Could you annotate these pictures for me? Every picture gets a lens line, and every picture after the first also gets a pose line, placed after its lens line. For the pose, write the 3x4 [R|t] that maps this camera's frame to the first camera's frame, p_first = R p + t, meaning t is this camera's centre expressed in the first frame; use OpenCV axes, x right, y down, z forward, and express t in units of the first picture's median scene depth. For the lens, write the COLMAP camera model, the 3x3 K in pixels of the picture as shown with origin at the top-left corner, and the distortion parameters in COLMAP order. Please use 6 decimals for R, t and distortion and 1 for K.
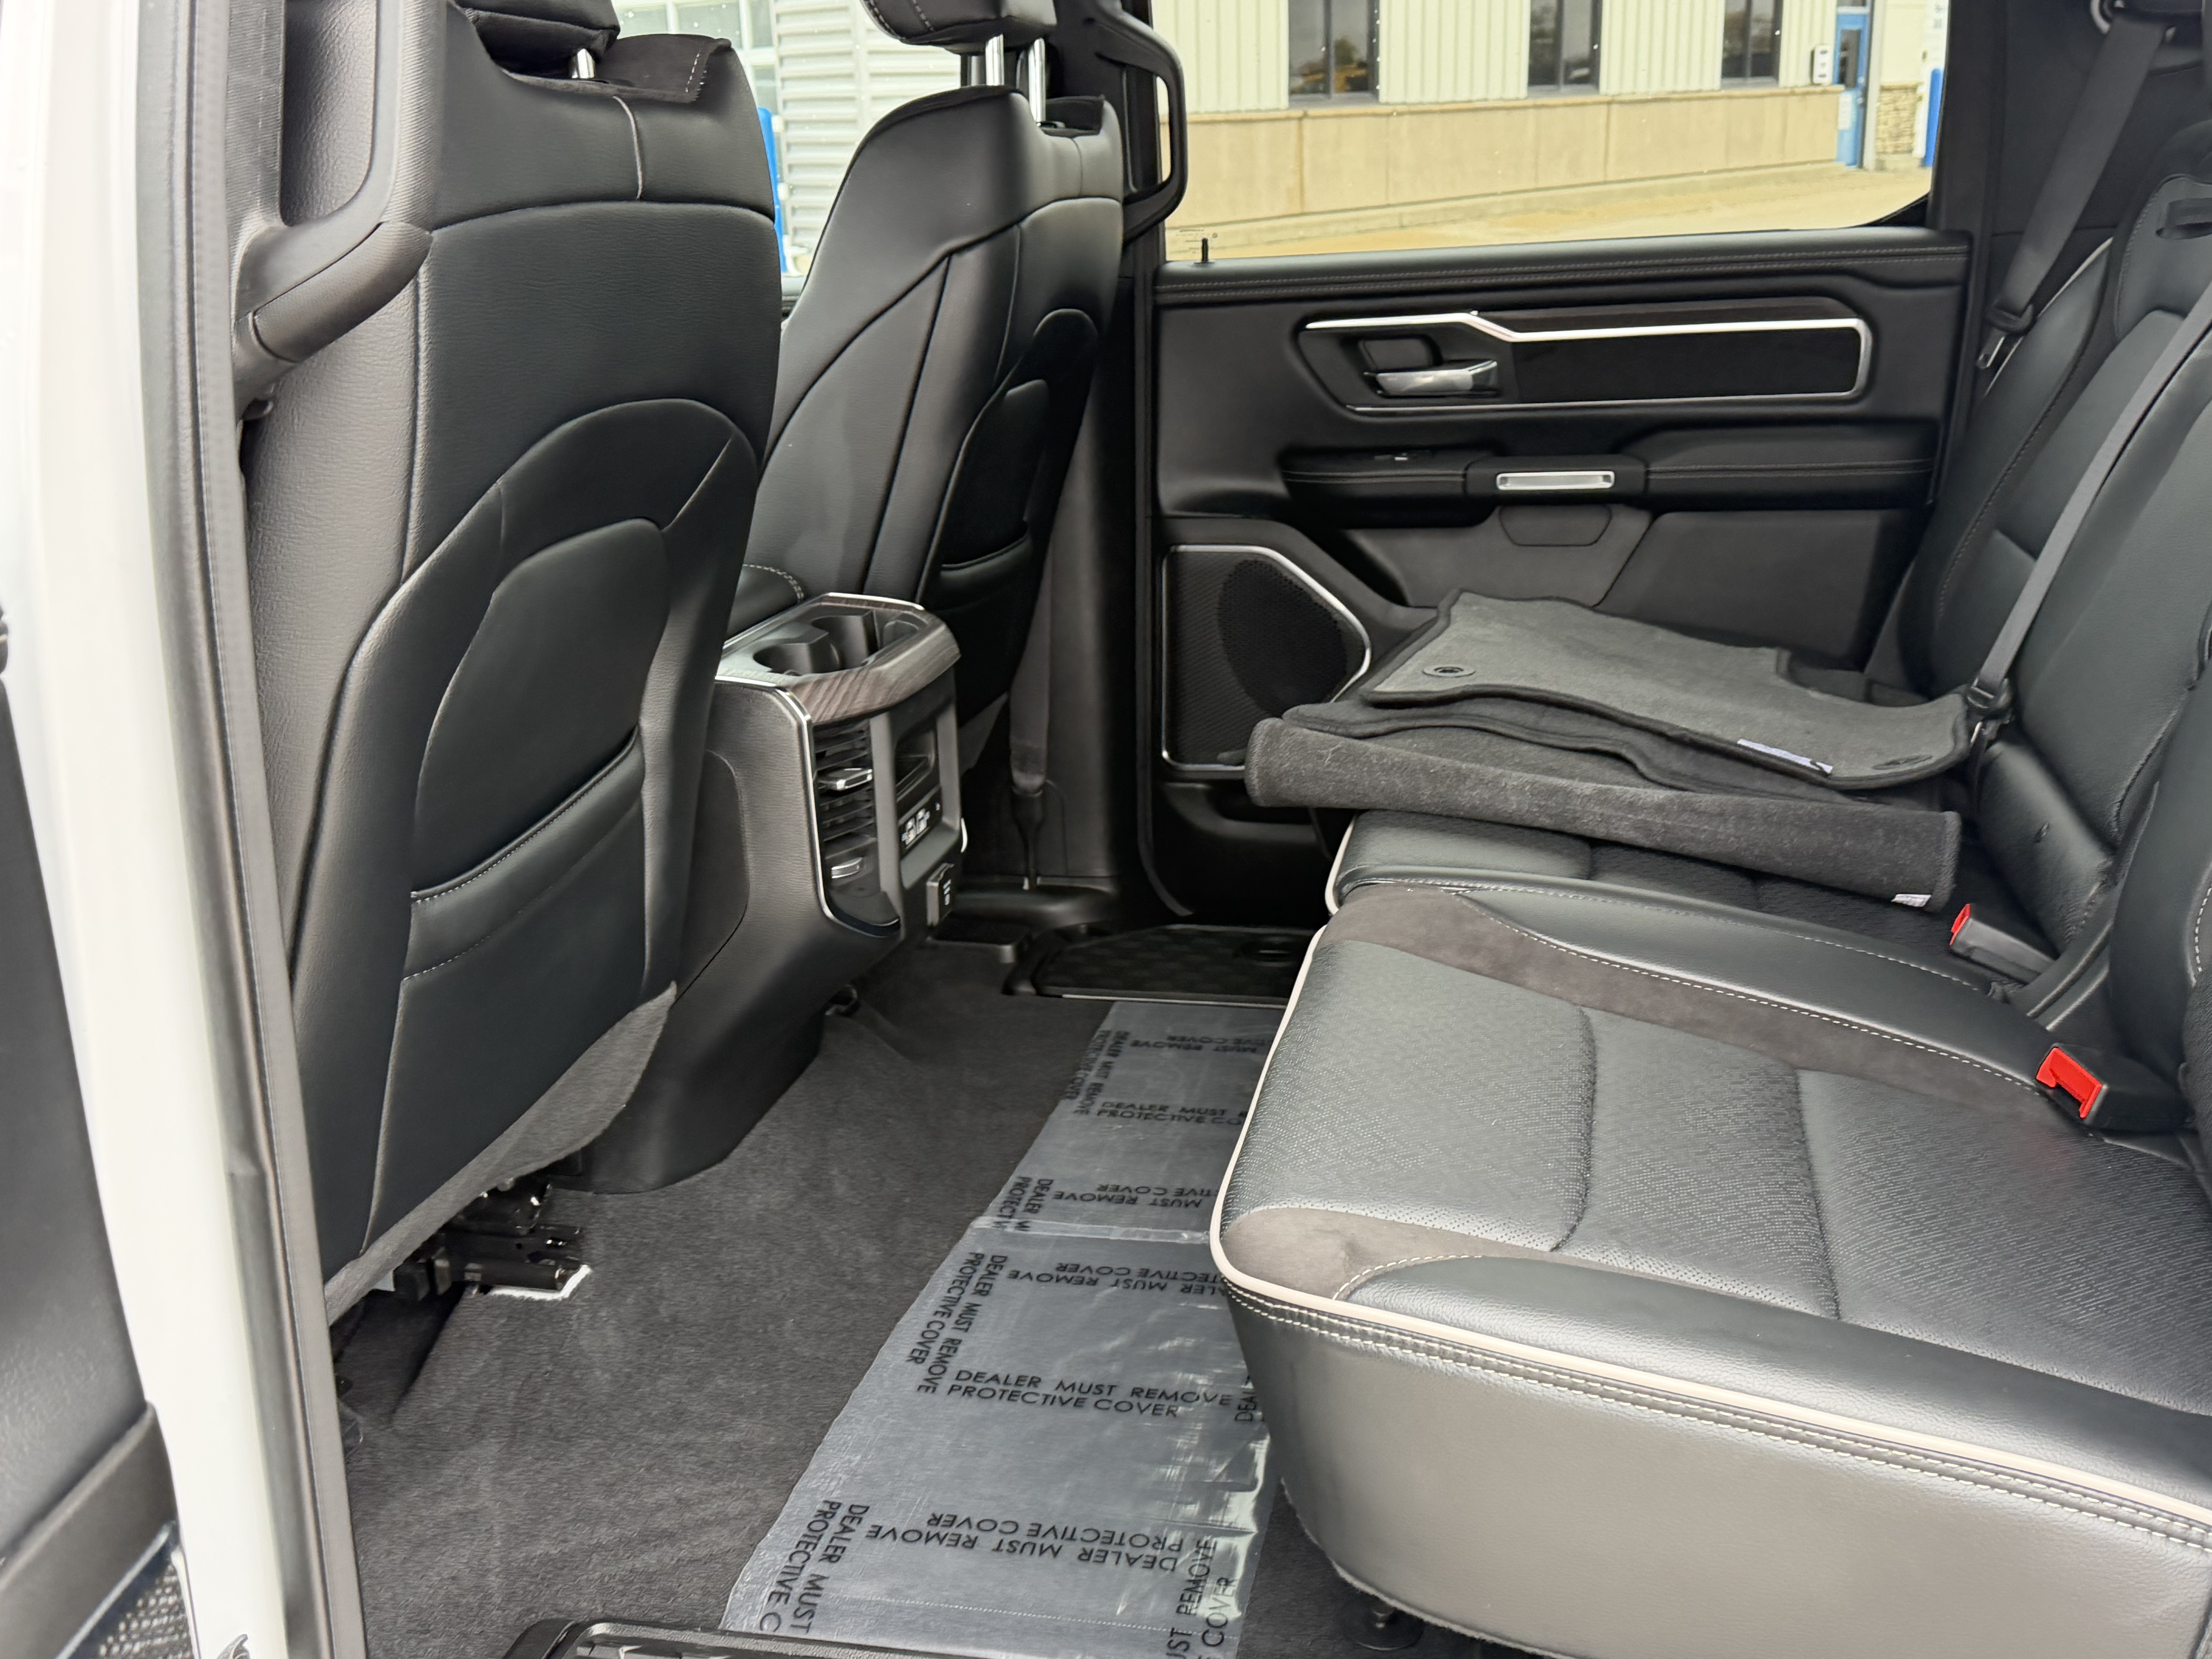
lens RADIAL K [[2202.4, 0, 1088.6], [0, 2202.4, 820.3], [0, 0, 1]] dist [0.057741, 0.000000]
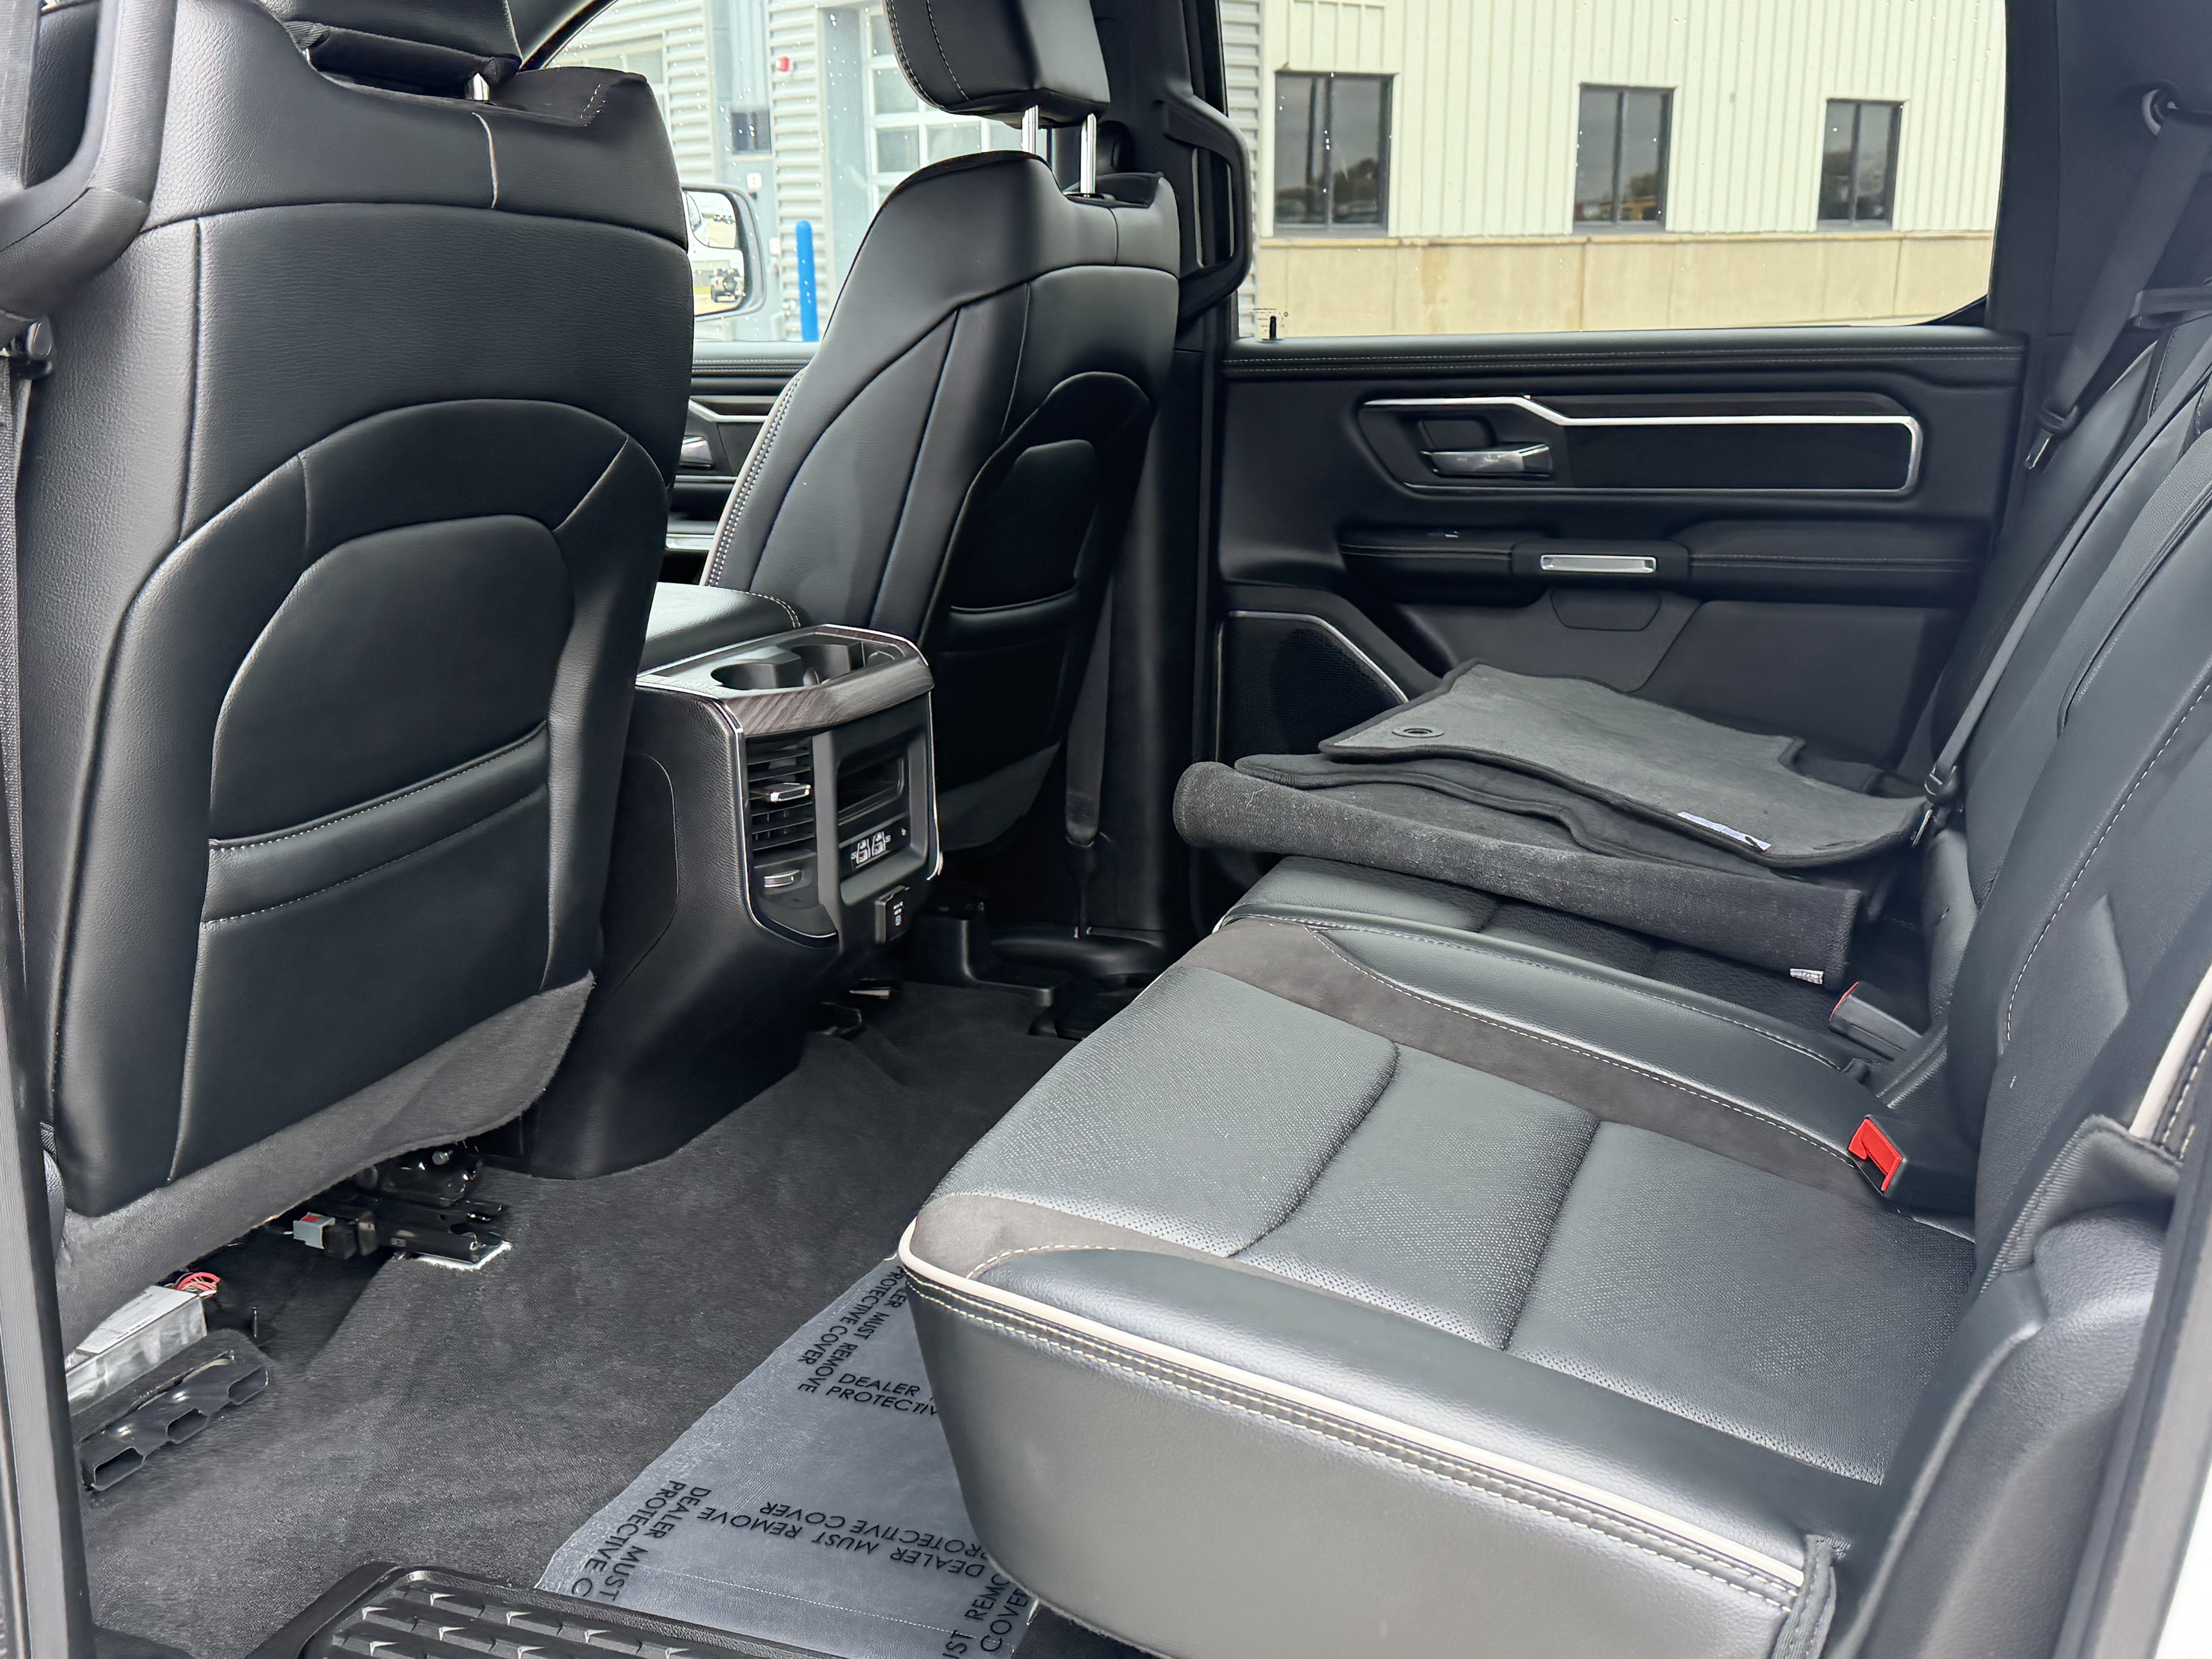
lens RADIAL K [[2149.0, 0, 1112.2], [0, 2149.0, 821.3], [0, 0, 1]] dist [0.043296, 0.000000]
pose [[0.991670, 0.060872, -0.113514, 0.156495], [-0.065670, 0.997078, -0.039017, 0.023516], [0.110808, 0.046146, 0.992770, 0.008921]]
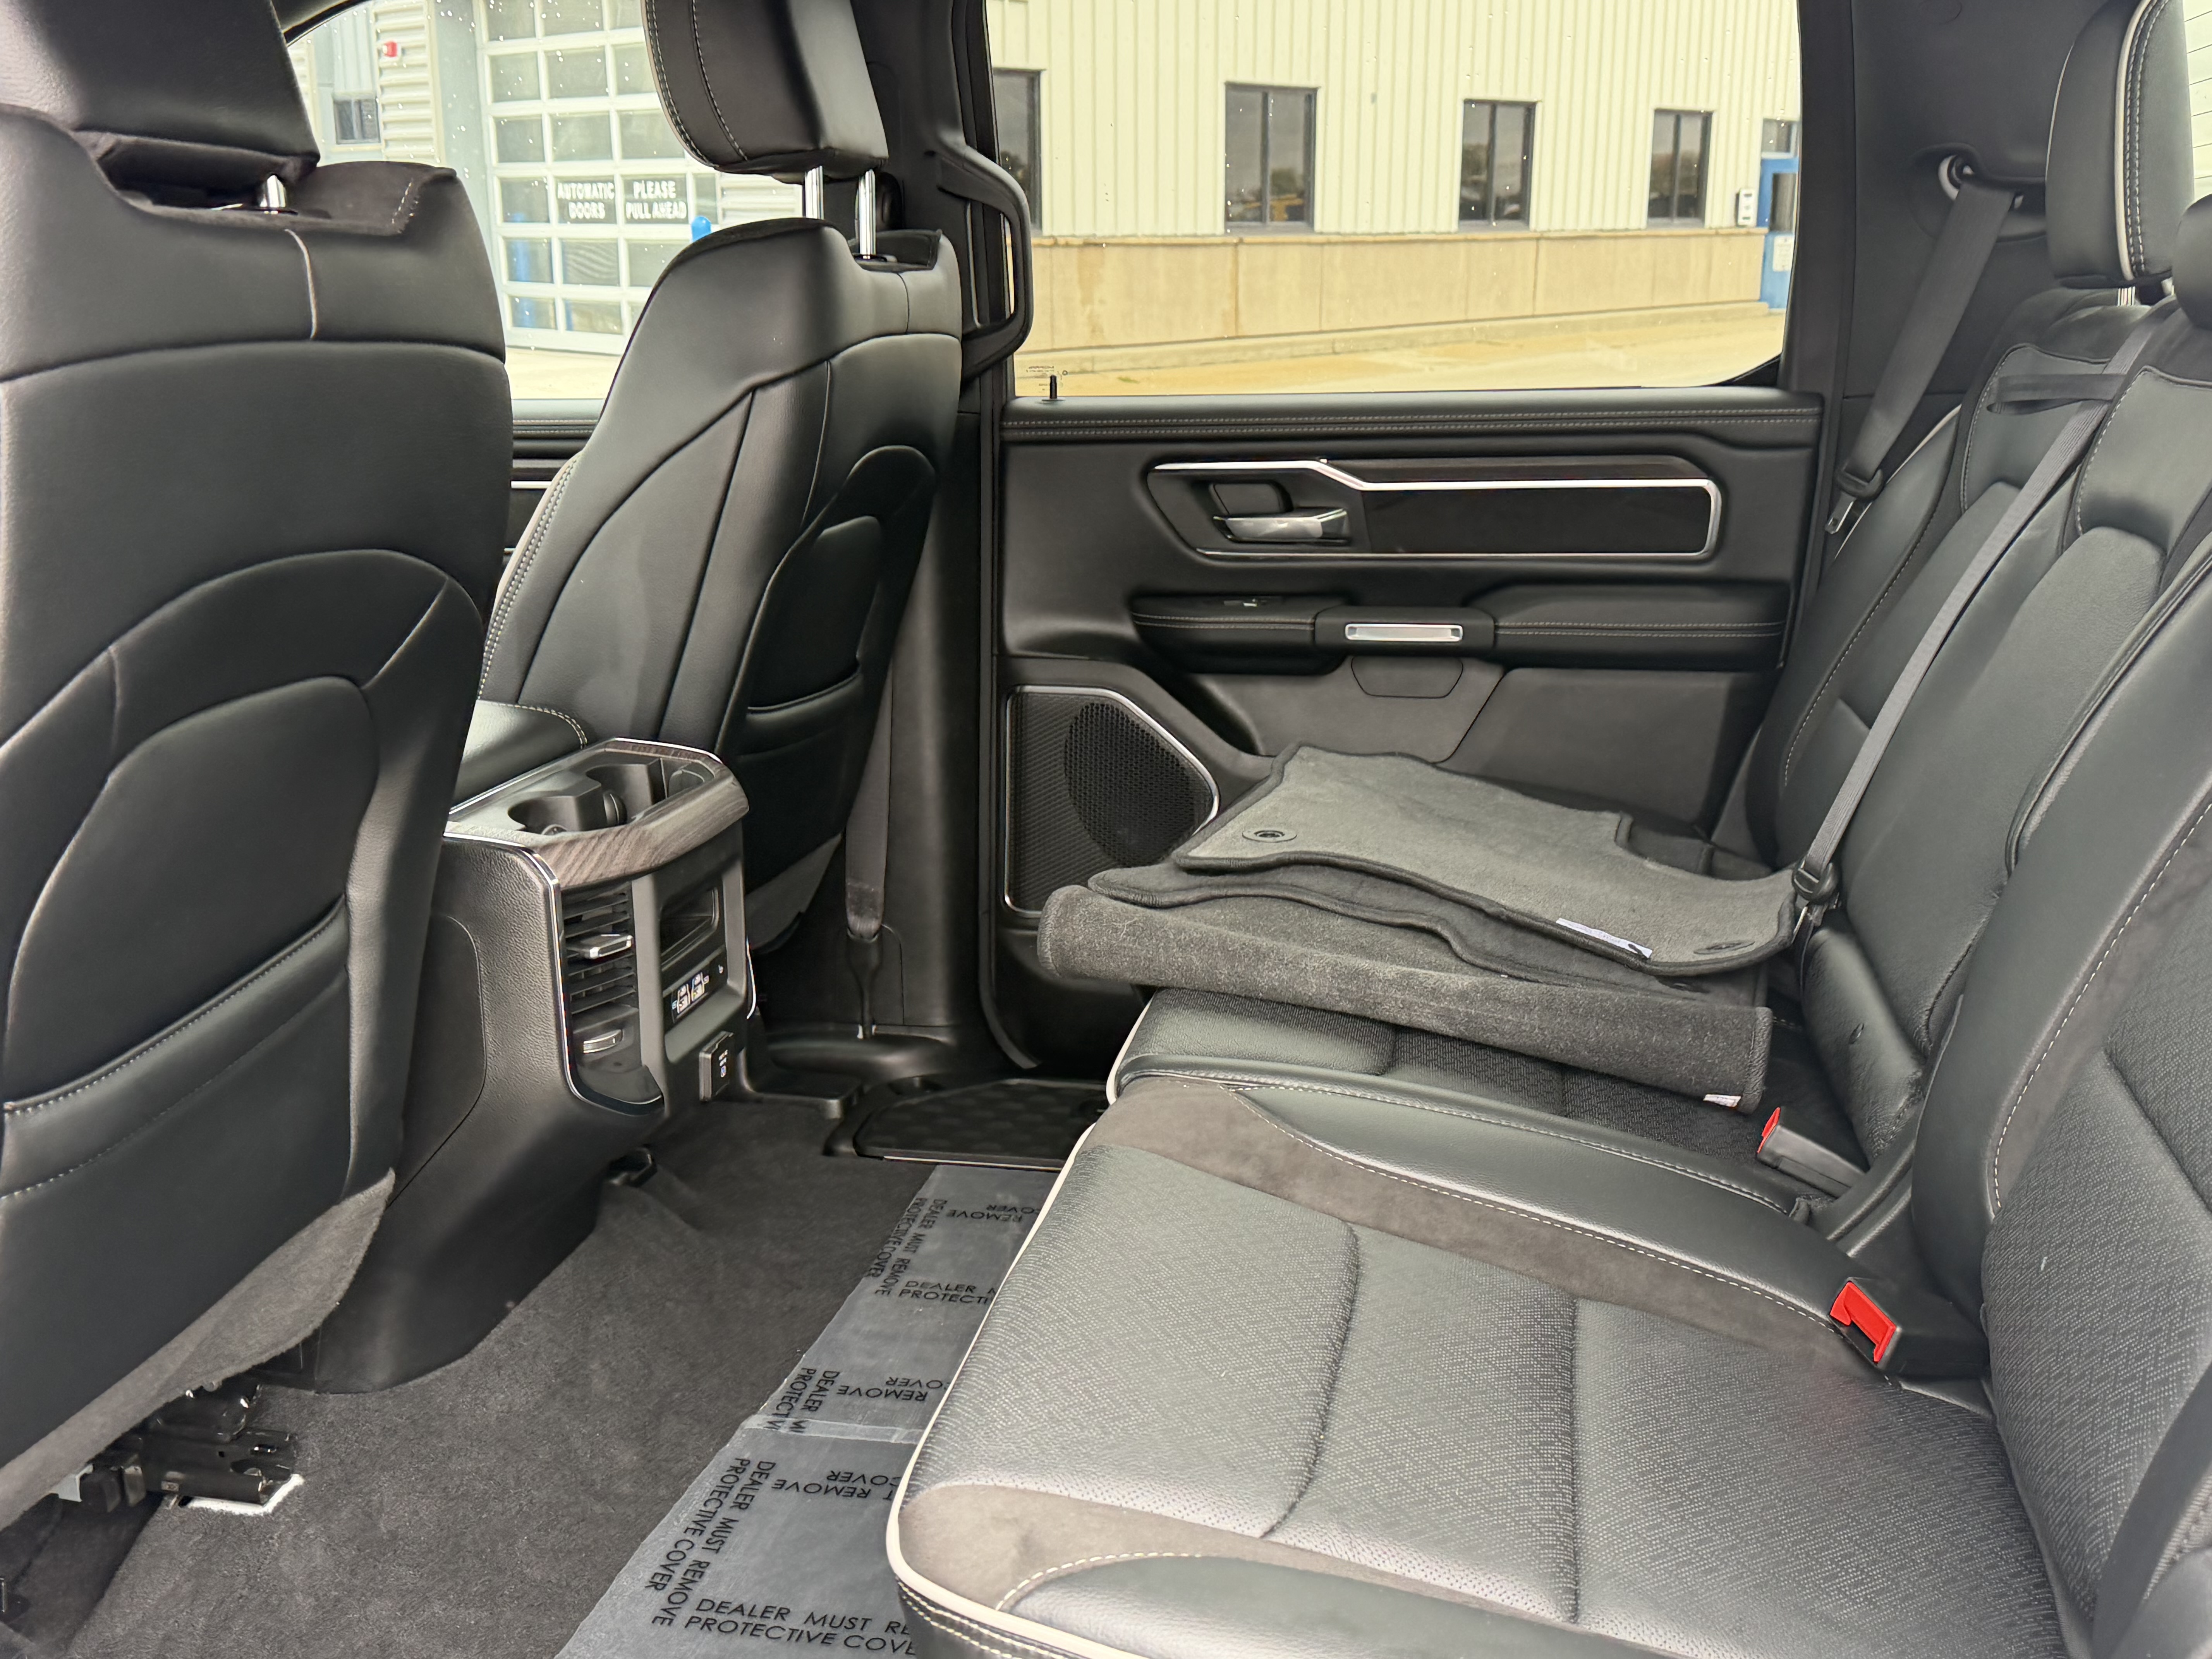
lens RADIAL K [[2202.4, 0, 1104.0], [0, 2202.4, 809.0], [0, 0, 1]] dist [0.057741, 0.000000]
pose [[0.999122, 0.021312, 0.036070, 0.065056], [-0.019340, 0.998344, -0.054174, -0.029509], [-0.037165, 0.053429, 0.997880, 0.056831]]
